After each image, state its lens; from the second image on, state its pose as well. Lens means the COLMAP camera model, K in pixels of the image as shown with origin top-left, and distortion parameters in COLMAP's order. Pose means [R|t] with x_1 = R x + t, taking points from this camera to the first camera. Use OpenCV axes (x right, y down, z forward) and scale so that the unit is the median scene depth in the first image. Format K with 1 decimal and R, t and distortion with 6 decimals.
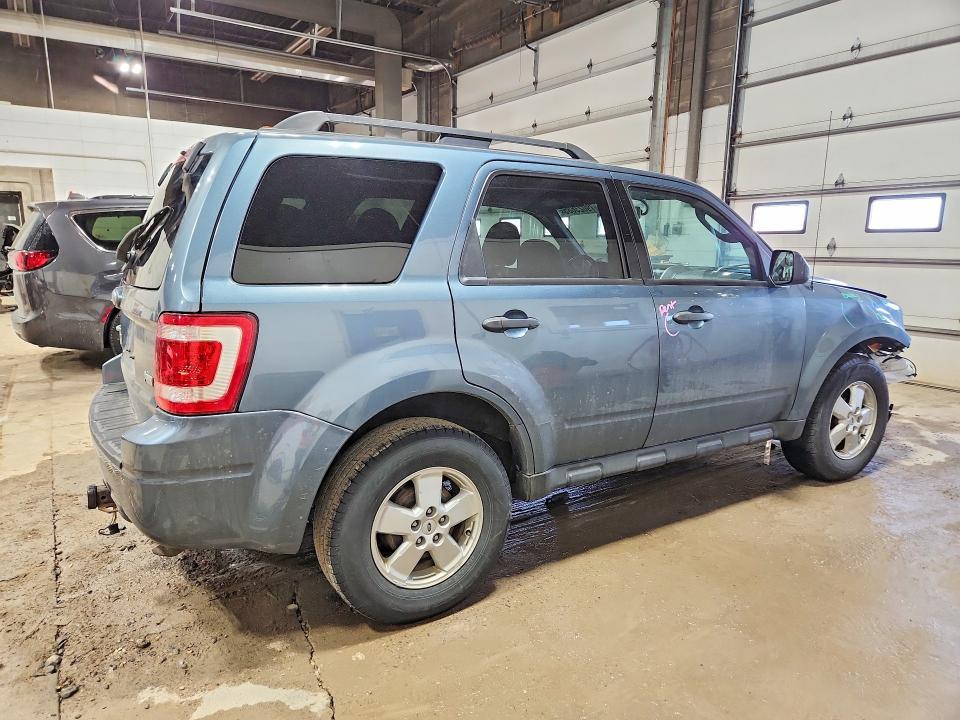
lens RADIAL K [[653.6, 0, 491.5], [0, 653.6, 361.1], [0, 0, 1]] dist [0.025900, -0.001750]
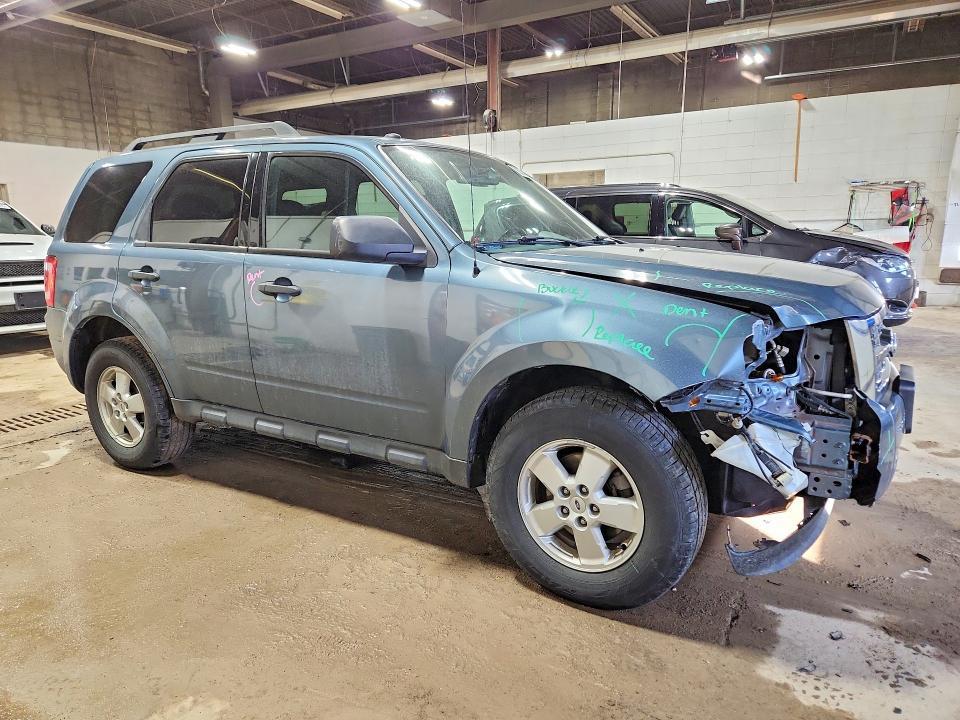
lens RADIAL K [[653.6, 0, 491.5], [0, 653.6, 361.1], [0, 0, 1]] dist [0.025900, -0.001750]
pose [[0.446856, 0.166353, -0.879003, 1.068551], [-0.146074, 0.982940, 0.111764, -0.095856], [0.882600, 0.078457, 0.463532, 0.696755]]
